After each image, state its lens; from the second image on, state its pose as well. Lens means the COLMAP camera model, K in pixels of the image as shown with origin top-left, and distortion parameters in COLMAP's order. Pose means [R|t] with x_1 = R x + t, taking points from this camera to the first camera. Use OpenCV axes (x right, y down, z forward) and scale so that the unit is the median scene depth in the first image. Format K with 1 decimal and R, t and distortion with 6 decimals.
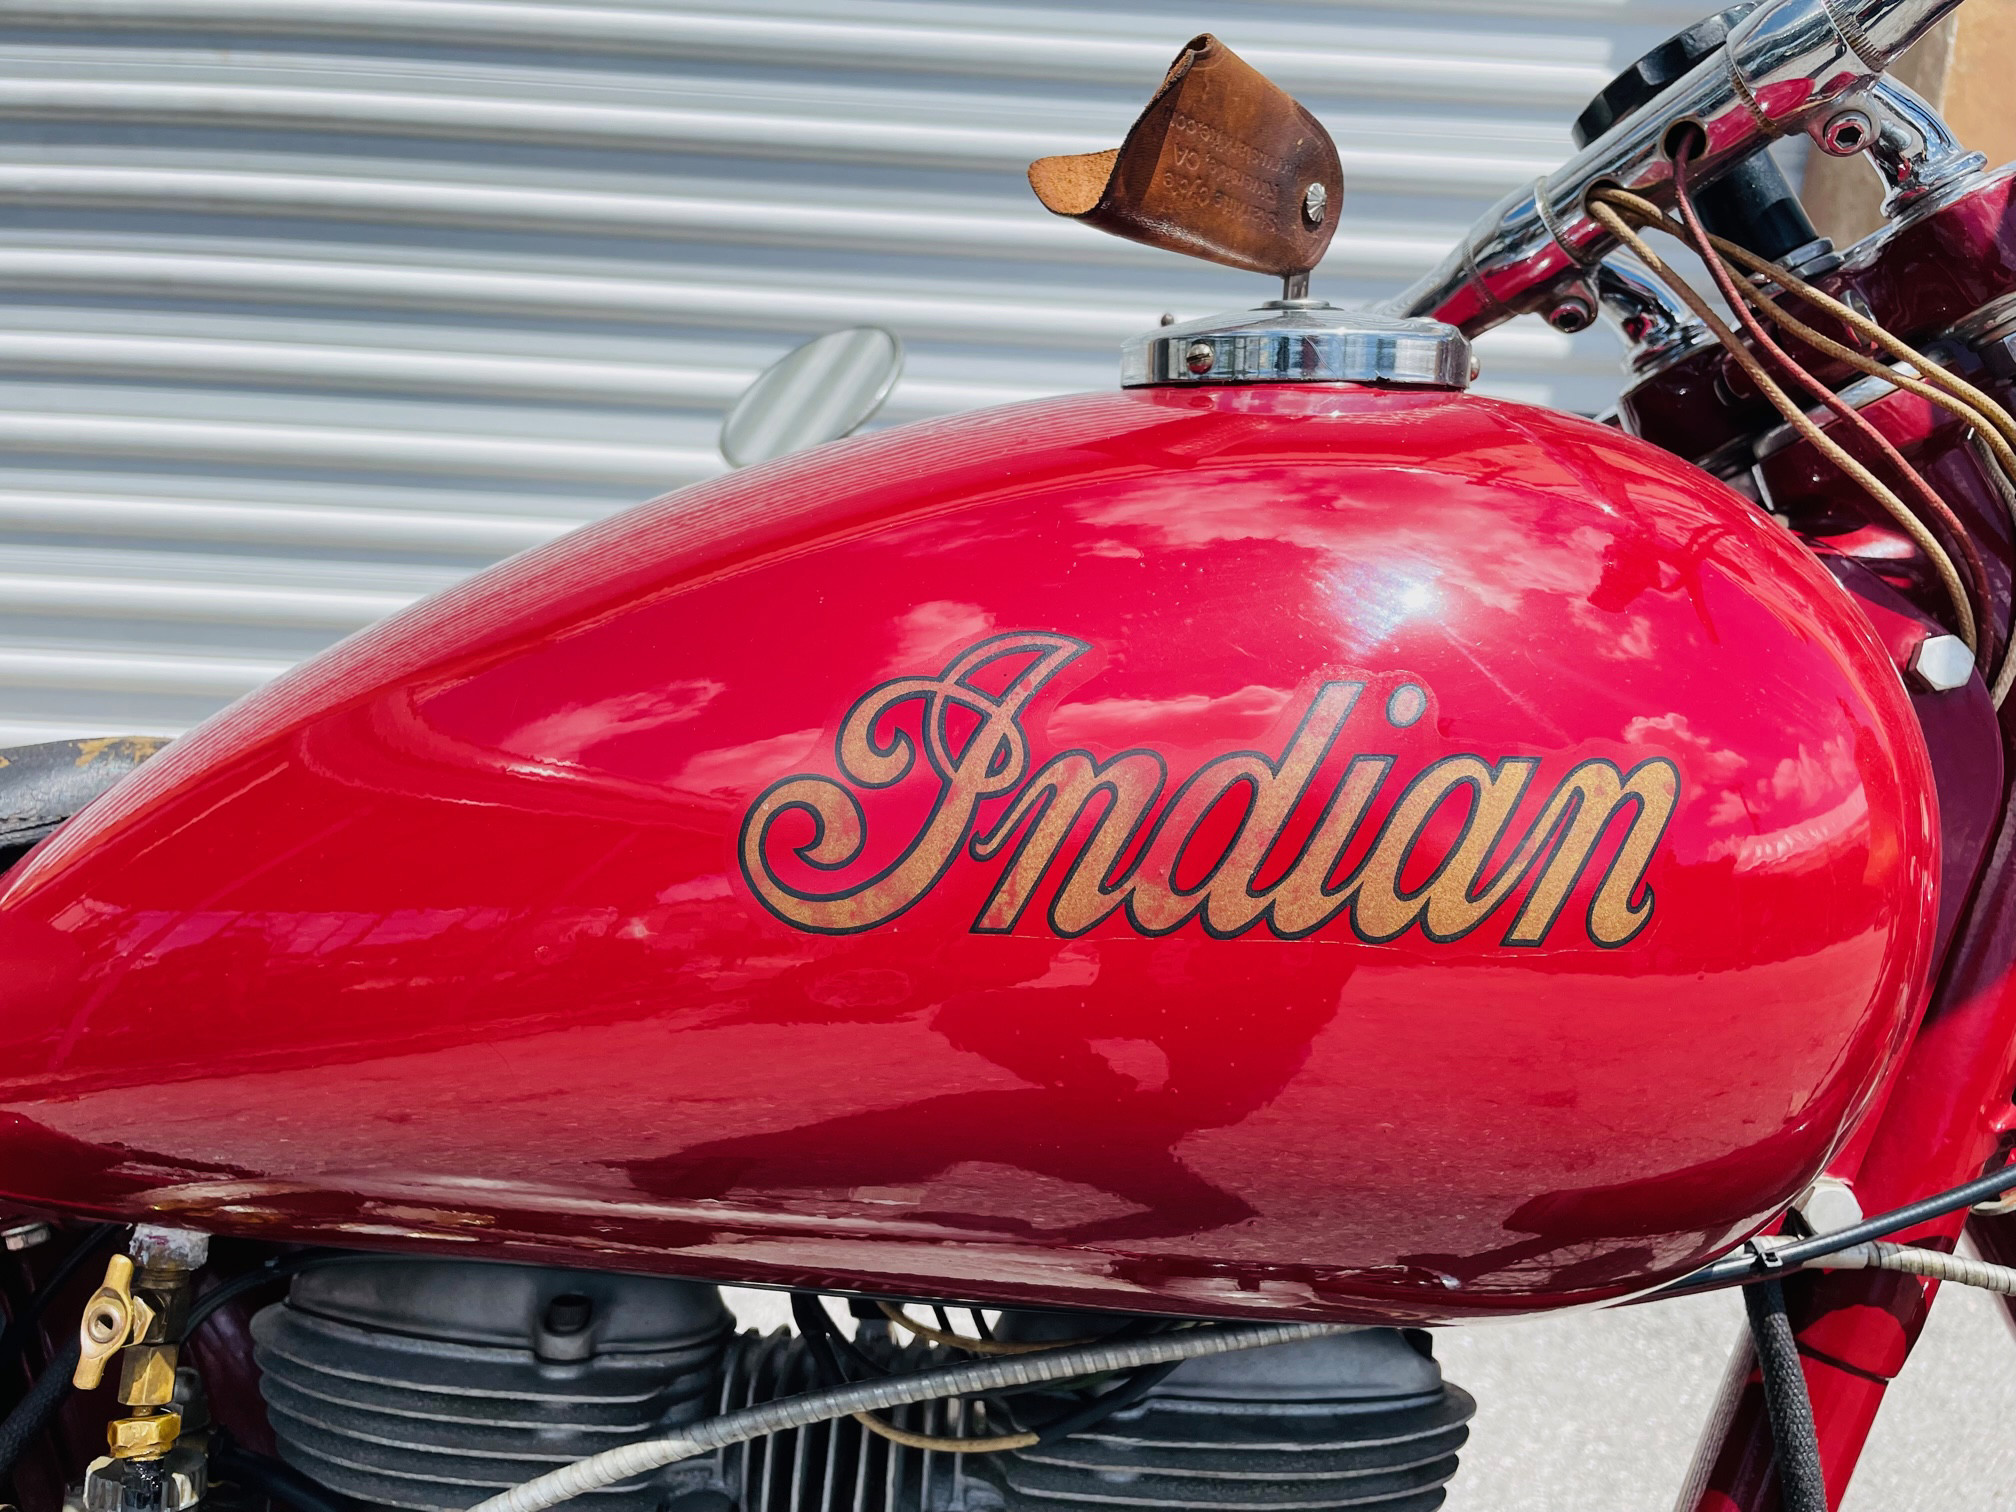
lens RADIAL K [[1495.3, 0, 1008.0], [0, 1495.3, 756.0], [0, 0, 1]] dist [0.063391, -0.083578]
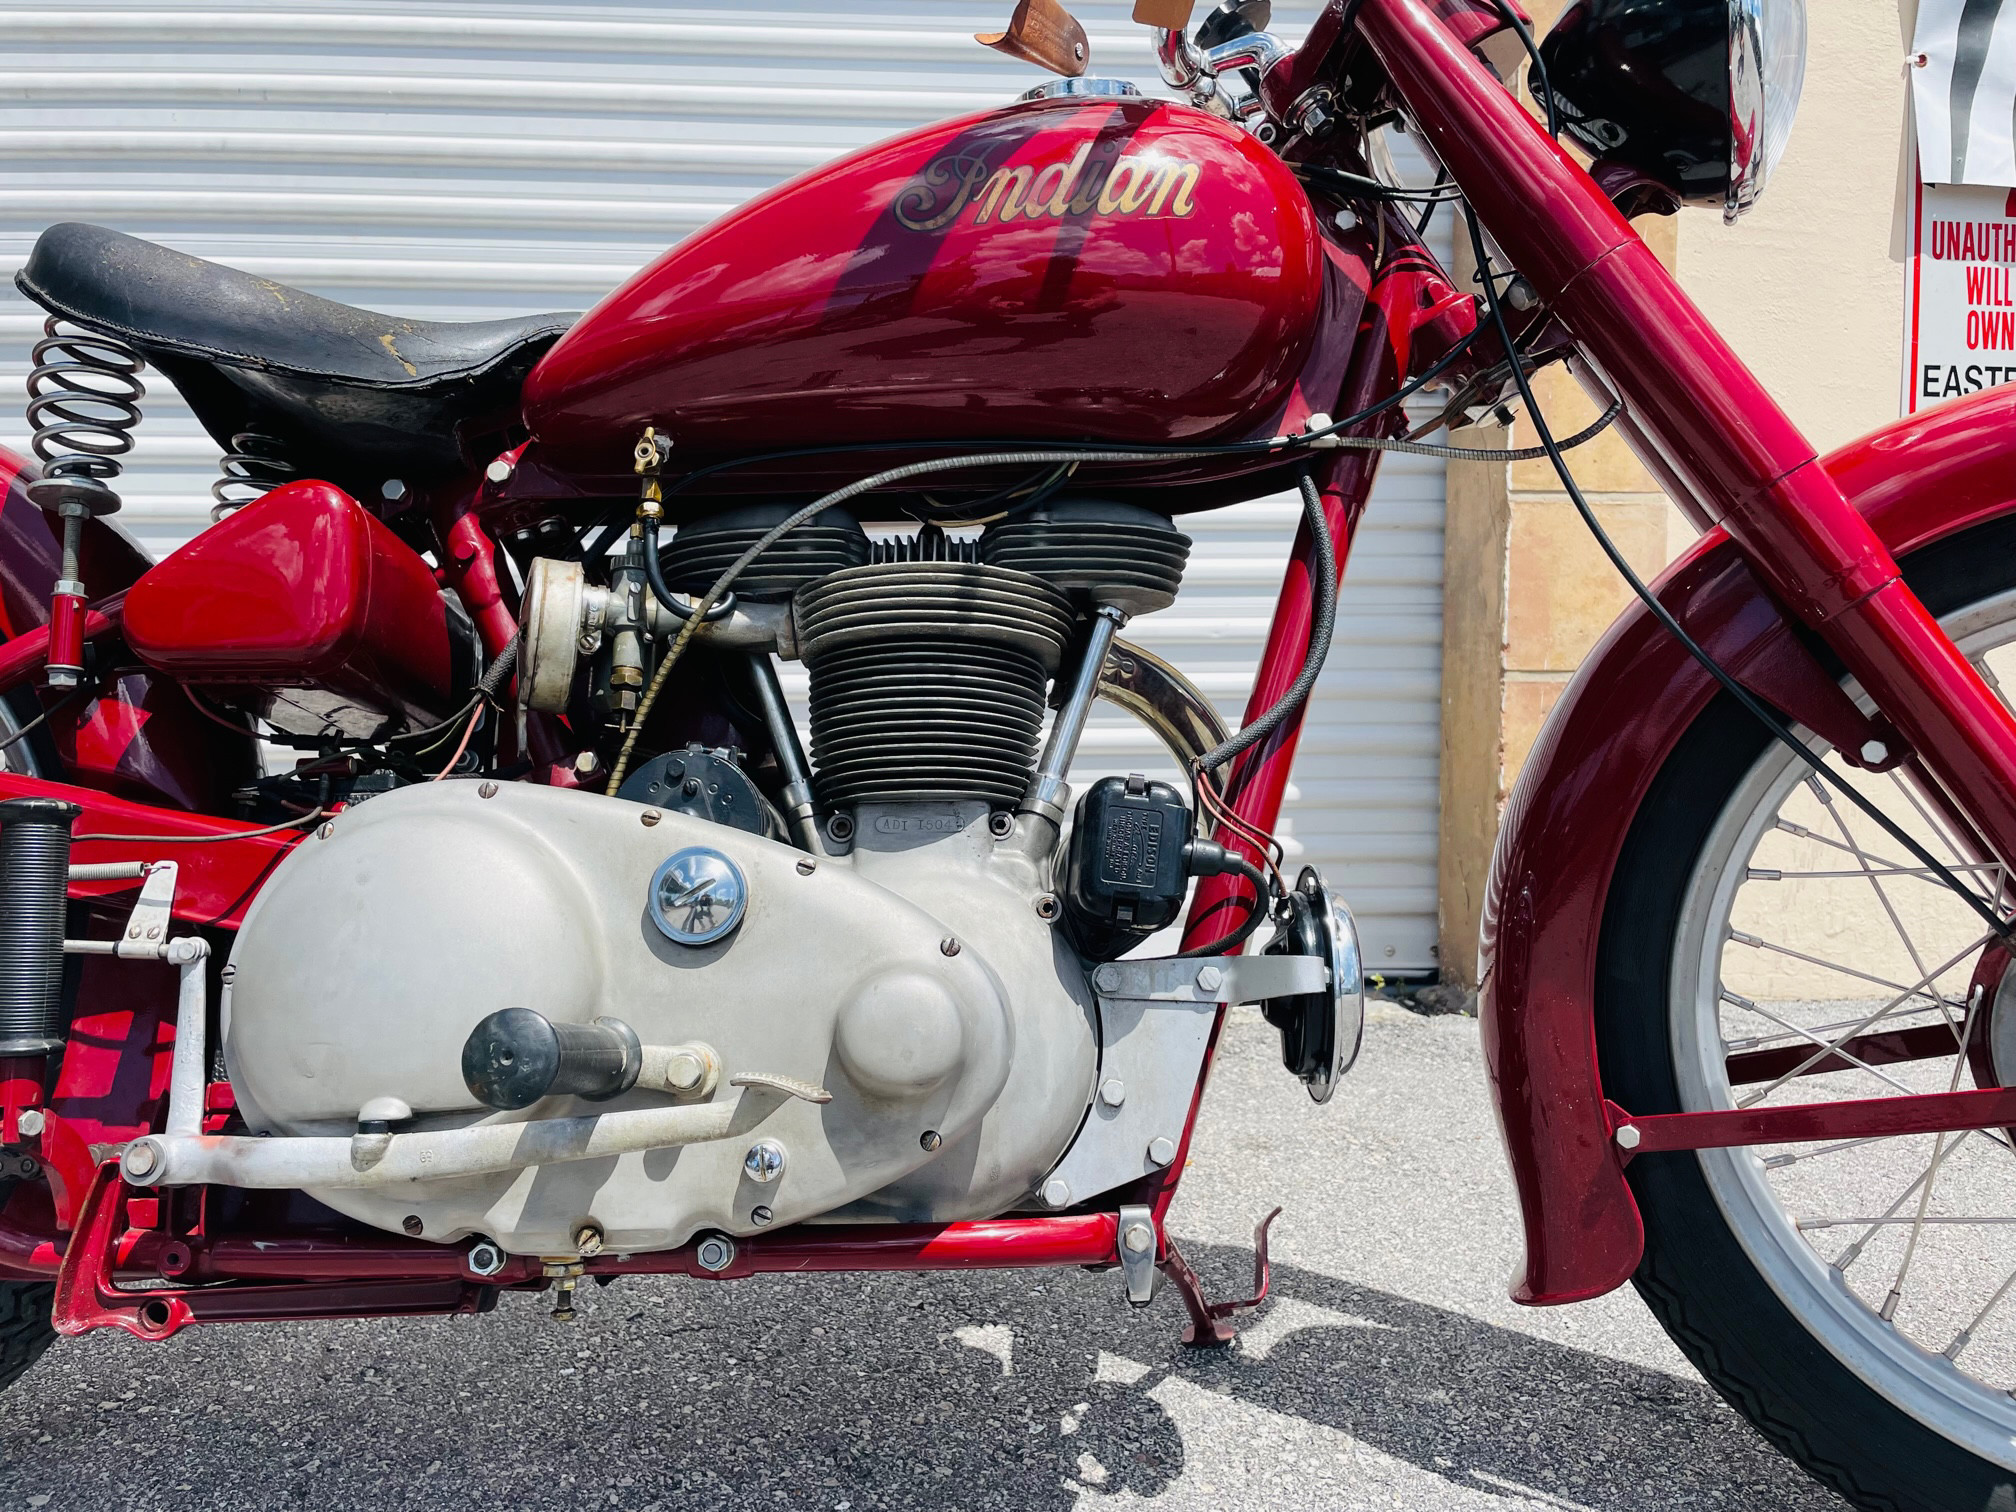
lens RADIAL K [[1495.3, 0, 1008.0], [0, 1495.3, 756.0], [0, 0, 1]] dist [0.063391, -0.083578]
pose [[0.996072, -0.062553, 0.062666, -0.161365], [0.071553, 0.985545, -0.153561, 1.249357], [-0.052155, 0.157442, 0.986150, -1.394957]]
